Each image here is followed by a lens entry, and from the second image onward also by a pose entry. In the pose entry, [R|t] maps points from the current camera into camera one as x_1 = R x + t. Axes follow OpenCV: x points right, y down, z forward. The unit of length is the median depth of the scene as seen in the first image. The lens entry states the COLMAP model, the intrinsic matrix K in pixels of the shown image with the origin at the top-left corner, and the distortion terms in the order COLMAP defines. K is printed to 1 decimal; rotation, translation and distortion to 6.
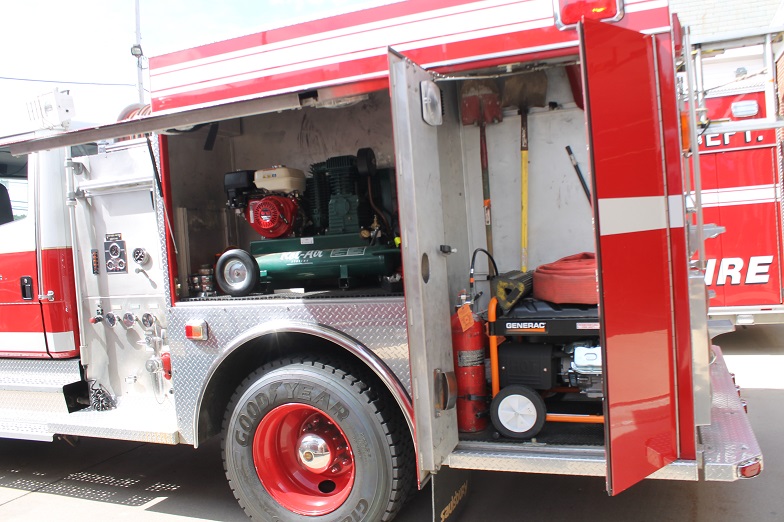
lens RADIAL K [[656.7, 0, 390.9], [0, 656.7, 255.6], [0, 0, 1]] dist [-0.099077, 0.050611]
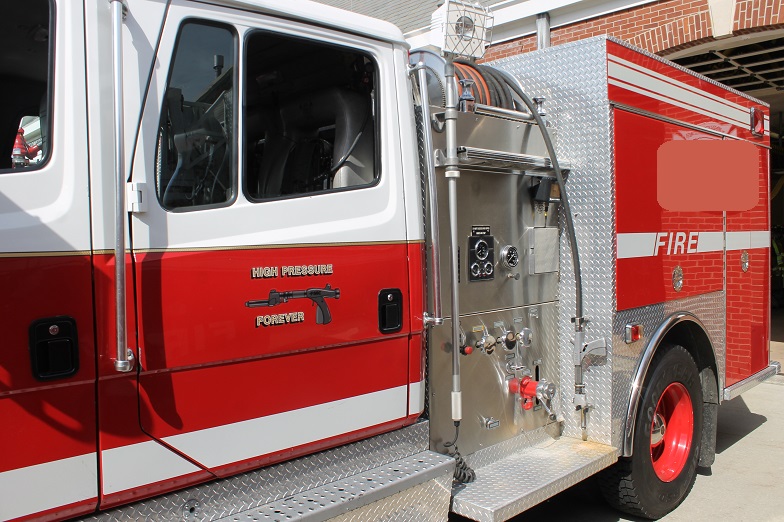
lens RADIAL K [[656.7, 0, 399.0], [0, 656.7, 253.3], [0, 0, 1]] dist [-0.099077, 0.050611]
pose [[0.401790, 0.042486, 0.914746, -1.147984], [0.028631, 0.997852, -0.058921, 0.037479], [-0.915284, 0.049864, 0.399710, 0.795051]]
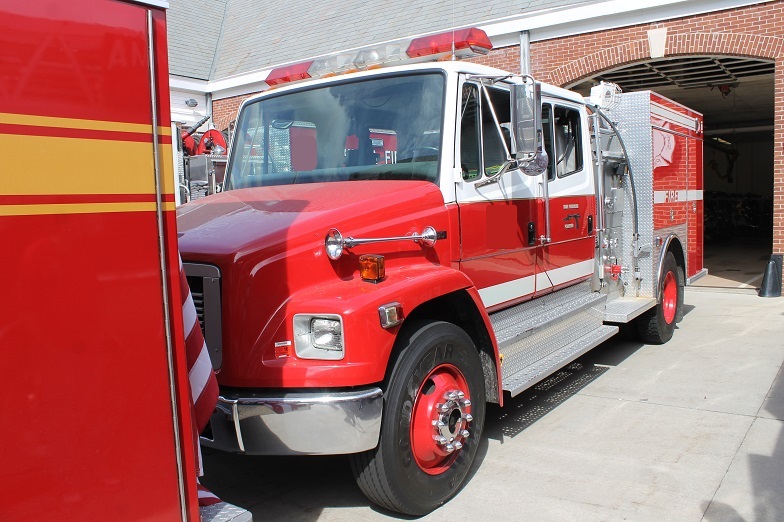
lens RADIAL K [[656.7, 0, 398.1], [0, 656.7, 254.2], [0, 0, 1]] dist [-0.099077, 0.050611]
pose [[0.230043, -0.017801, 0.973018, -1.889905], [0.060764, 0.998145, 0.003894, 0.078267], [-0.971281, 0.058229, 0.230698, 1.075713]]
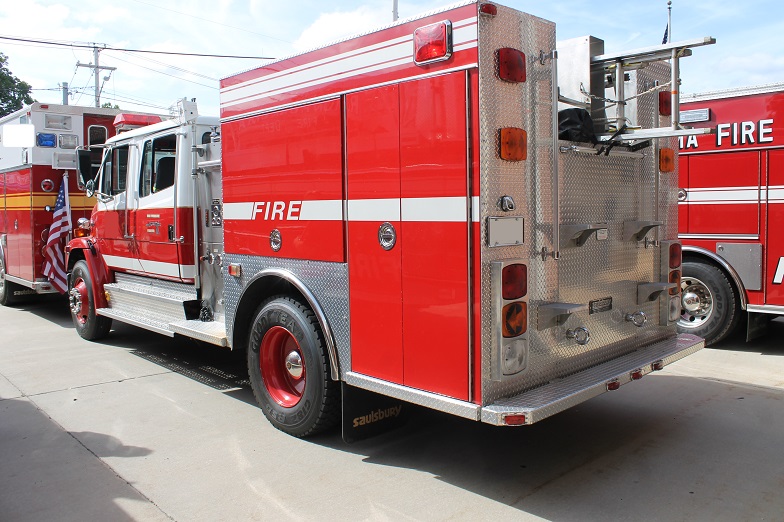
lens RADIAL K [[656.7, 0, 395.3], [0, 656.7, 261.0], [0, 0, 1]] dist [-0.099077, 0.050611]
pose [[0.911696, 0.093148, -0.400167, 0.525171], [-0.069386, 0.994879, 0.073500, -0.031845], [0.404964, -0.039243, 0.913490, -0.162424]]
